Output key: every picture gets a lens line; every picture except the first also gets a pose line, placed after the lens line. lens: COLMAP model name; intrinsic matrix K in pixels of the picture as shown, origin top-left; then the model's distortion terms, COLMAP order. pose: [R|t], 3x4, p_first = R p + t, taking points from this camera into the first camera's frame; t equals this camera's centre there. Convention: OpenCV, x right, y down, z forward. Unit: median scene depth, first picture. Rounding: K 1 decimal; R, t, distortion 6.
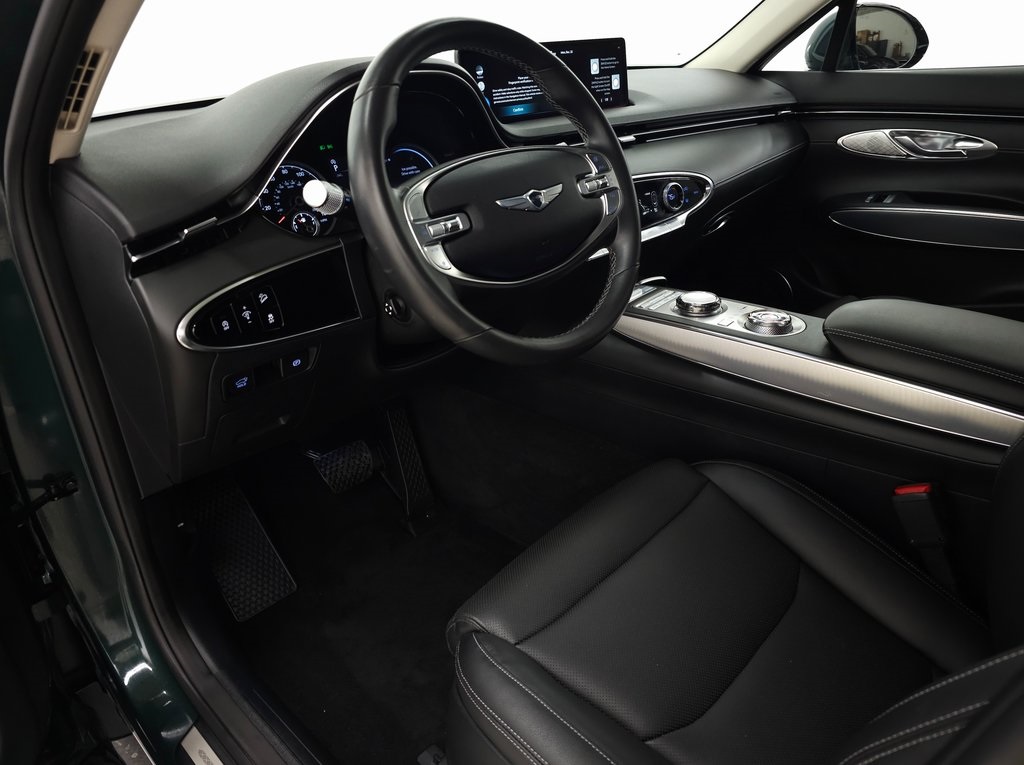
lens RADIAL K [[697.1, 0, 513.0], [0, 697.1, 378.9], [0, 0, 1]] dist [0.050166, -0.048538]
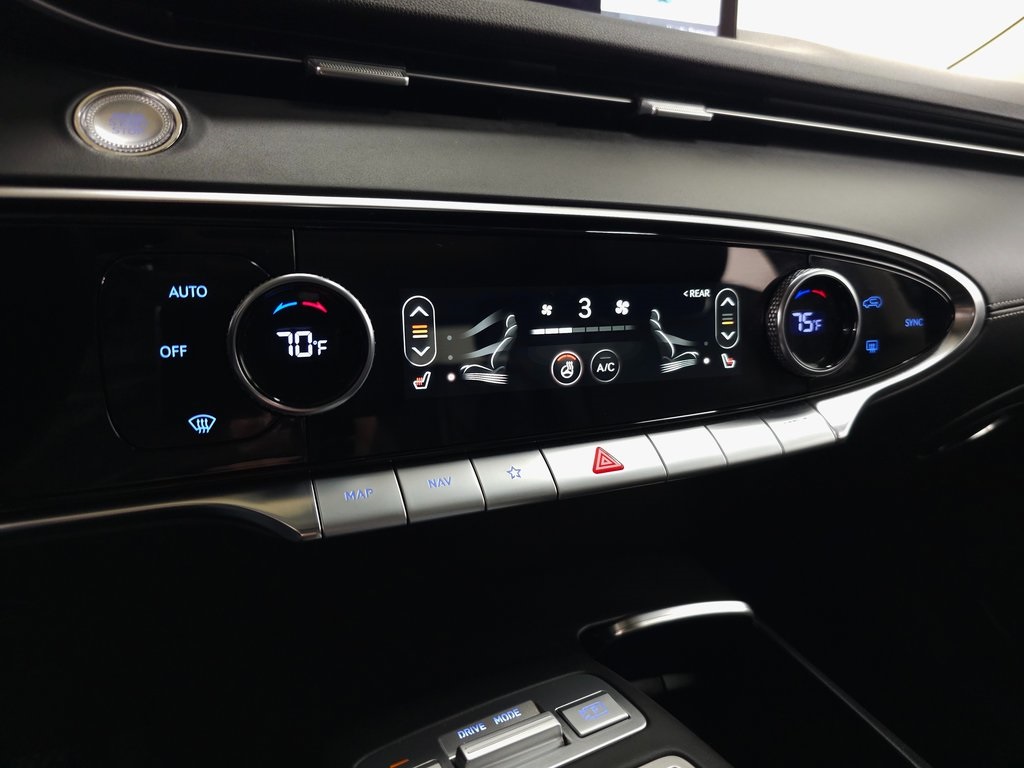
lens RADIAL K [[706.0, 0, 512.0], [0, 706.0, 384.0], [0, 0, 1]] dist [0.049088, -0.093178]
pose [[0.952283, 0.170947, -0.252854, 0.198487], [-0.206261, 0.971075, -0.120294, -0.189138], [0.224976, 0.166707, 0.959997, 0.749675]]
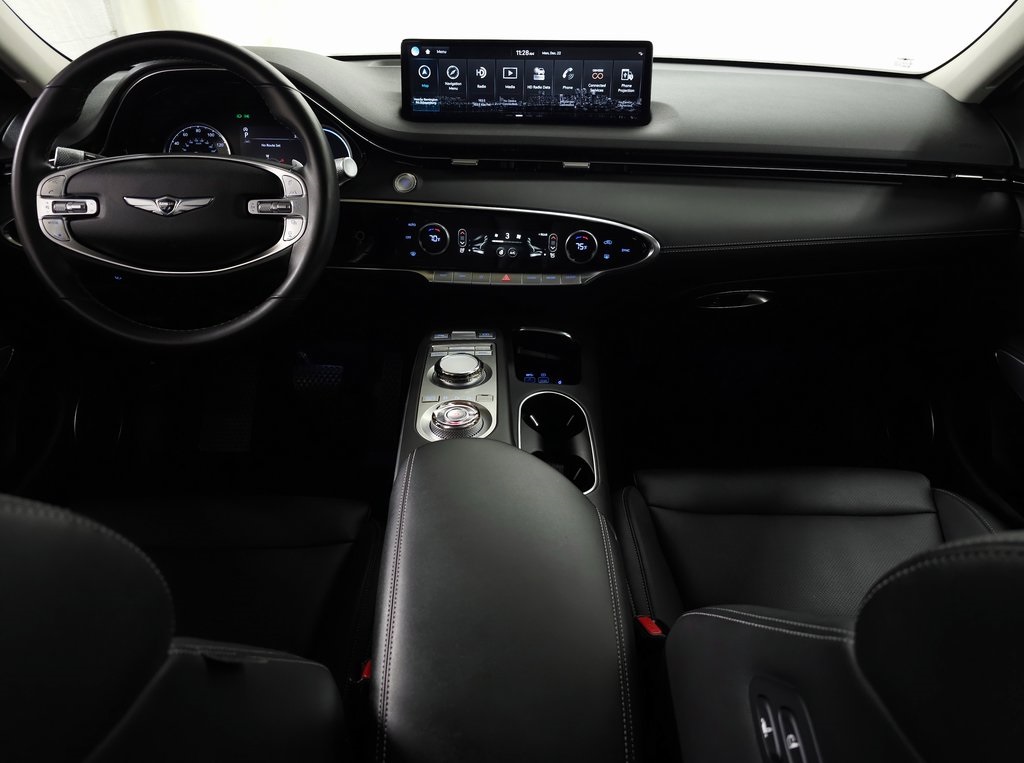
lens RADIAL K [[697.1, 0, 513.0], [0, 697.1, 377.9], [0, 0, 1]] dist [0.050166, -0.048538]
pose [[0.690480, 0.407610, -0.597570, 0.751614], [-0.344491, 0.911714, 0.223840, -0.283235], [0.636053, 0.051300, 0.769939, 0.325598]]
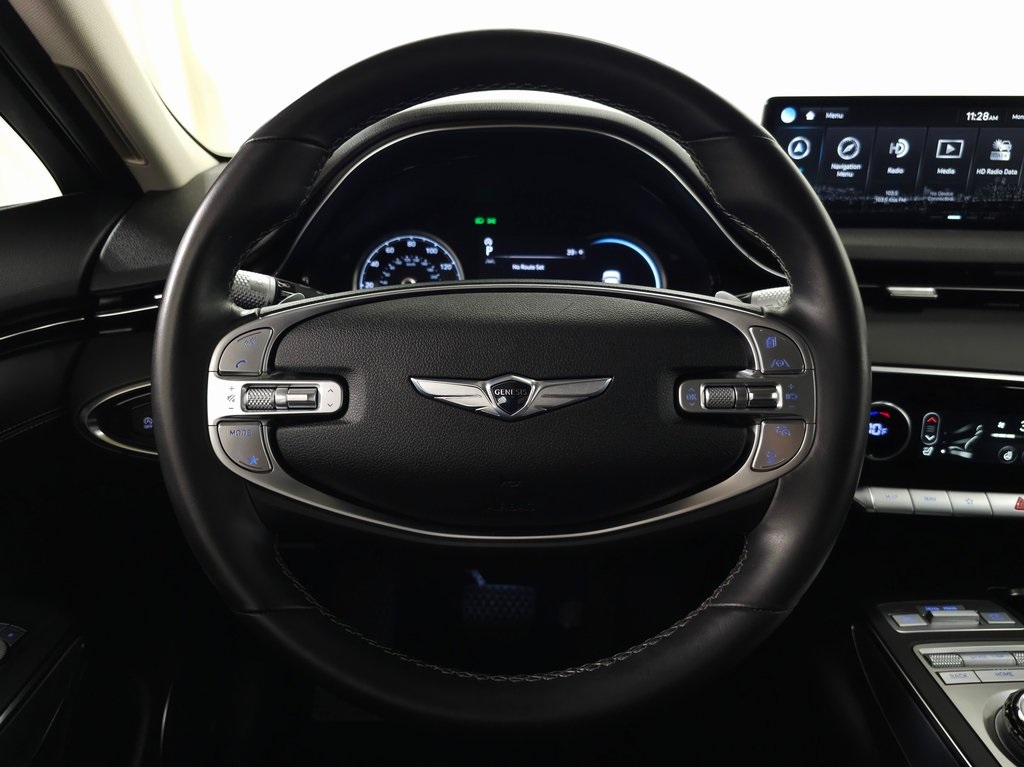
lens RADIAL K [[703.4, 0, 505.9], [0, 703.4, 384.0], [0, 0, 1]] dist [0.041204, -0.053622]
pose [[0.688238, 0.307954, -0.656881, 0.220251], [-0.345340, 0.935340, 0.076675, -0.191399], [0.638020, 0.174076, 0.750085, 0.406525]]
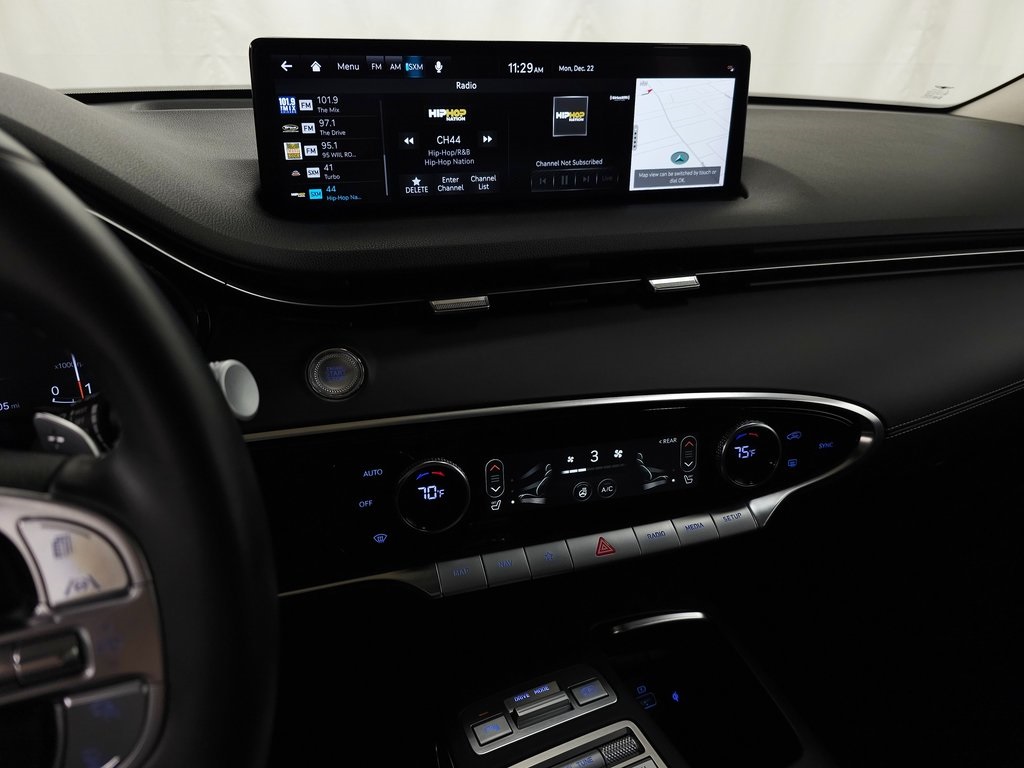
lens RADIAL K [[695.7, 0, 509.0], [0, 695.7, 381.0], [0, 0, 1]] dist [0.065032, -0.084491]
pose [[0.917923, 0.230185, -0.323161, 0.229223], [-0.226318, 0.972767, 0.050051, -0.296799], [0.325881, 0.027194, 0.945020, 0.597009]]
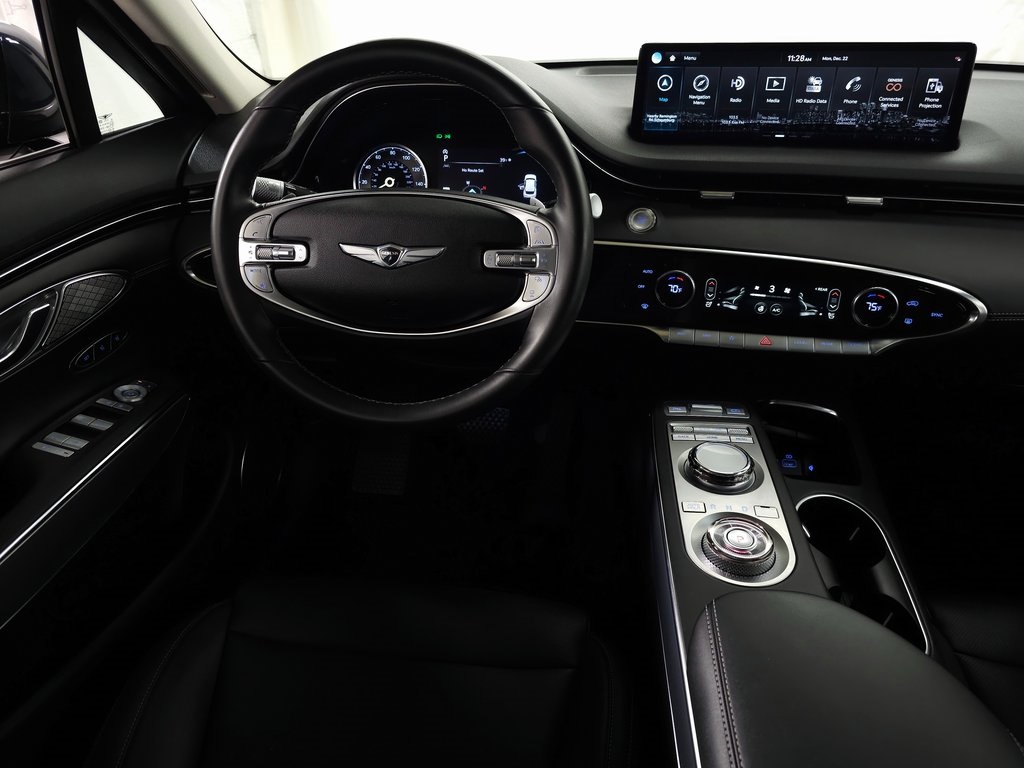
lens RADIAL K [[695.7, 0, 509.0], [0, 695.7, 381.0], [0, 0, 1]] dist [0.065032, -0.084491]
pose [[0.588176, 0.443803, -0.676083, 0.512246], [-0.357811, 0.892510, 0.274585, -0.263804], [0.725272, 0.080405, 0.683751, 0.326448]]
